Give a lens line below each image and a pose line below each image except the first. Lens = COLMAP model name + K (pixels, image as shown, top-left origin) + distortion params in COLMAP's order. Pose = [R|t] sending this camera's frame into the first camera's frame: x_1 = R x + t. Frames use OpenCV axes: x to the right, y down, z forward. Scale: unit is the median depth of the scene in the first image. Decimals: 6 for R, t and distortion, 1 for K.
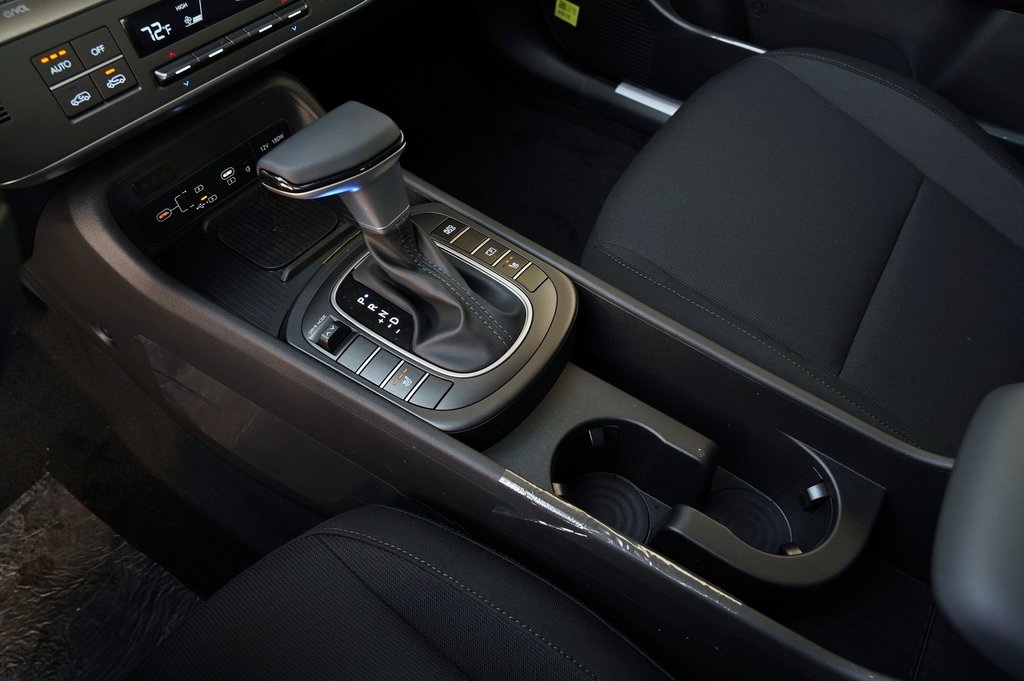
lens RADIAL K [[708.5, 0, 520.8], [0, 708.5, 339.9], [0, 0, 1]] dist [-0.118248, 0.071386]
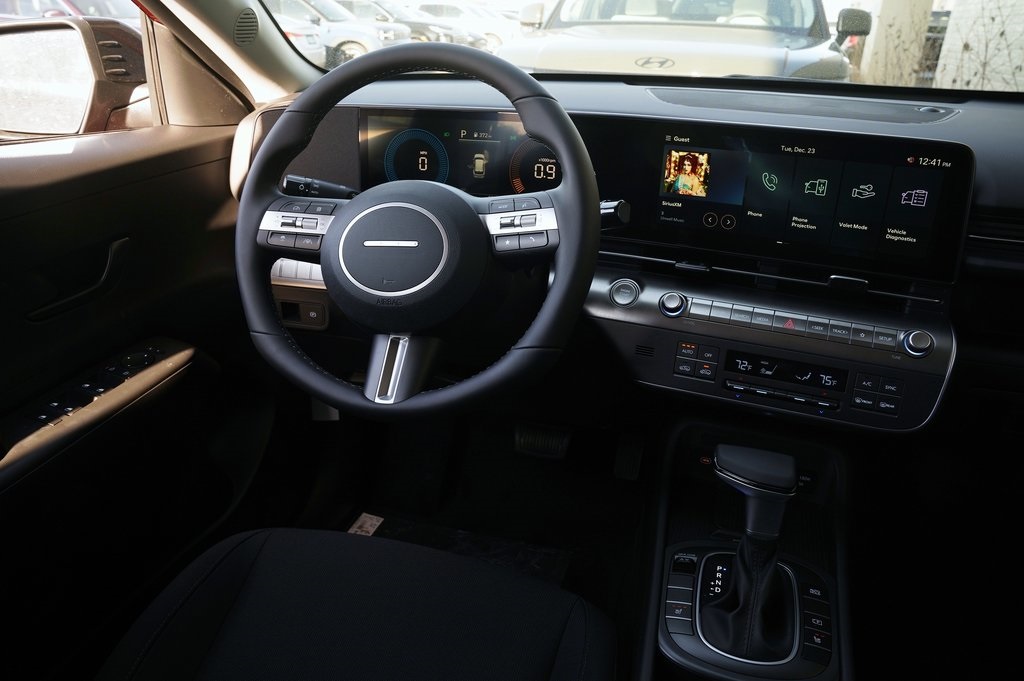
lens RADIAL K [[708.5, 0, 512.7], [0, 708.5, 340.5], [0, 0, 1]] dist [-0.118248, 0.071386]
pose [[0.283260, 0.376925, -0.881868, 0.869418], [-0.769207, 0.638478, 0.025823, -0.077948], [0.572787, 0.671025, 0.470788, -0.246056]]
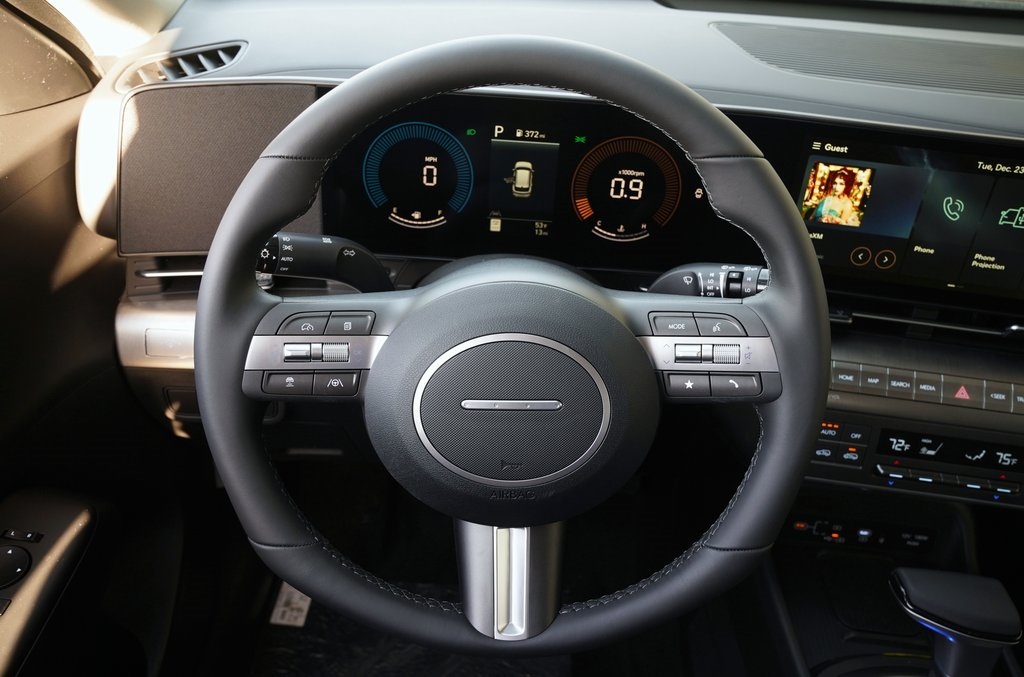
lens RADIAL K [[817.3, 0, 514.6], [0, 817.3, 336.1], [0, 0, 1]] dist [-0.063951, 0.071417]
pose [[0.531756, 0.492142, -0.689225, 0.067309], [-0.707923, 0.704993, -0.042780, 0.010067], [0.464845, 0.510666, 0.723283, -0.643783]]
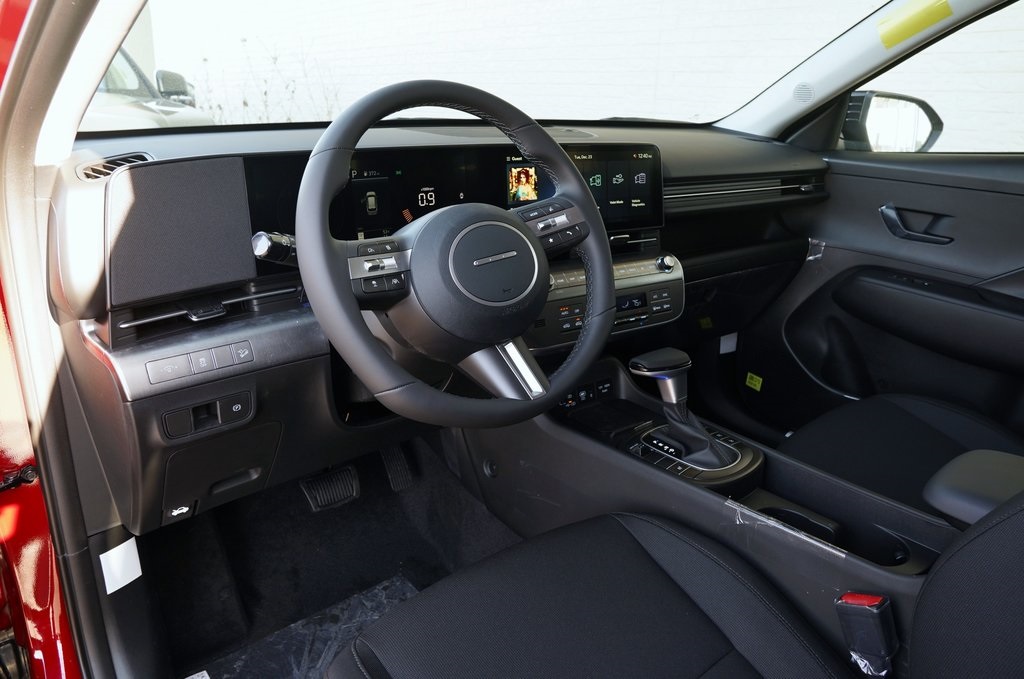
lens RADIAL K [[708.5, 0, 510.8], [0, 708.5, 334.6], [0, 0, 1]] dist [-0.118248, 0.071386]
pose [[0.961815, 0.079725, -0.261832, -0.146151], [-0.216361, 0.807367, -0.548951, 1.084024], [0.167629, 0.584639, 0.793787, -1.033732]]
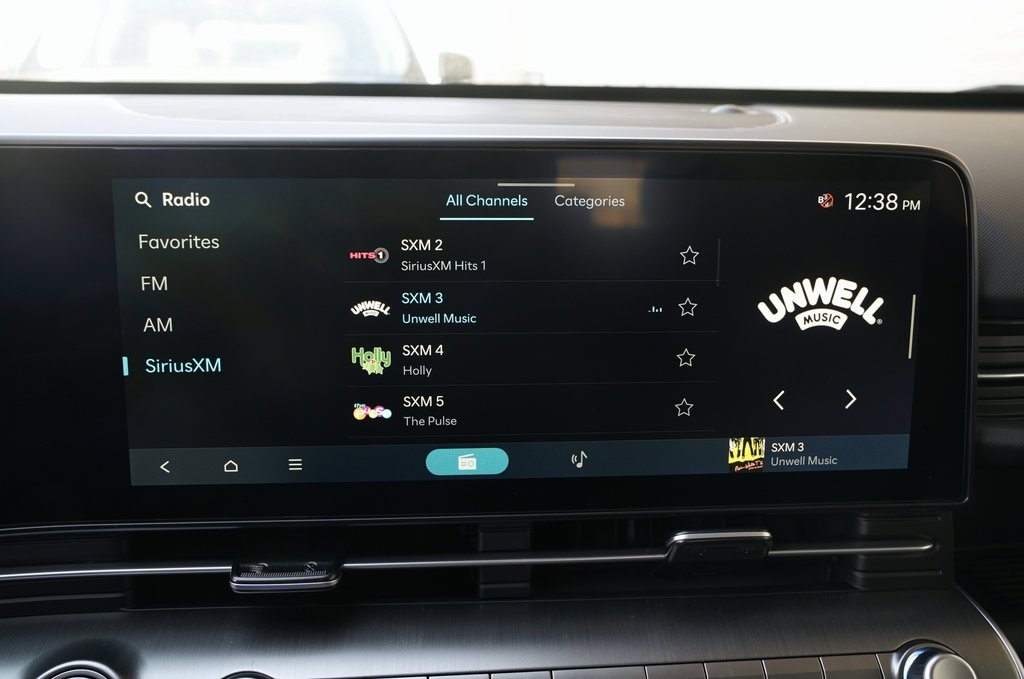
lens RADIAL K [[900.6, 0, 519.6], [0, 900.6, 346.3], [0, 0, 1]] dist [-0.039930, 0.070796]
pose [[0.706935, 0.165767, -0.687578, -0.073611], [-0.561715, 0.722328, -0.403384, -0.470433], [0.429790, 0.671389, 0.603753, 0.259389]]
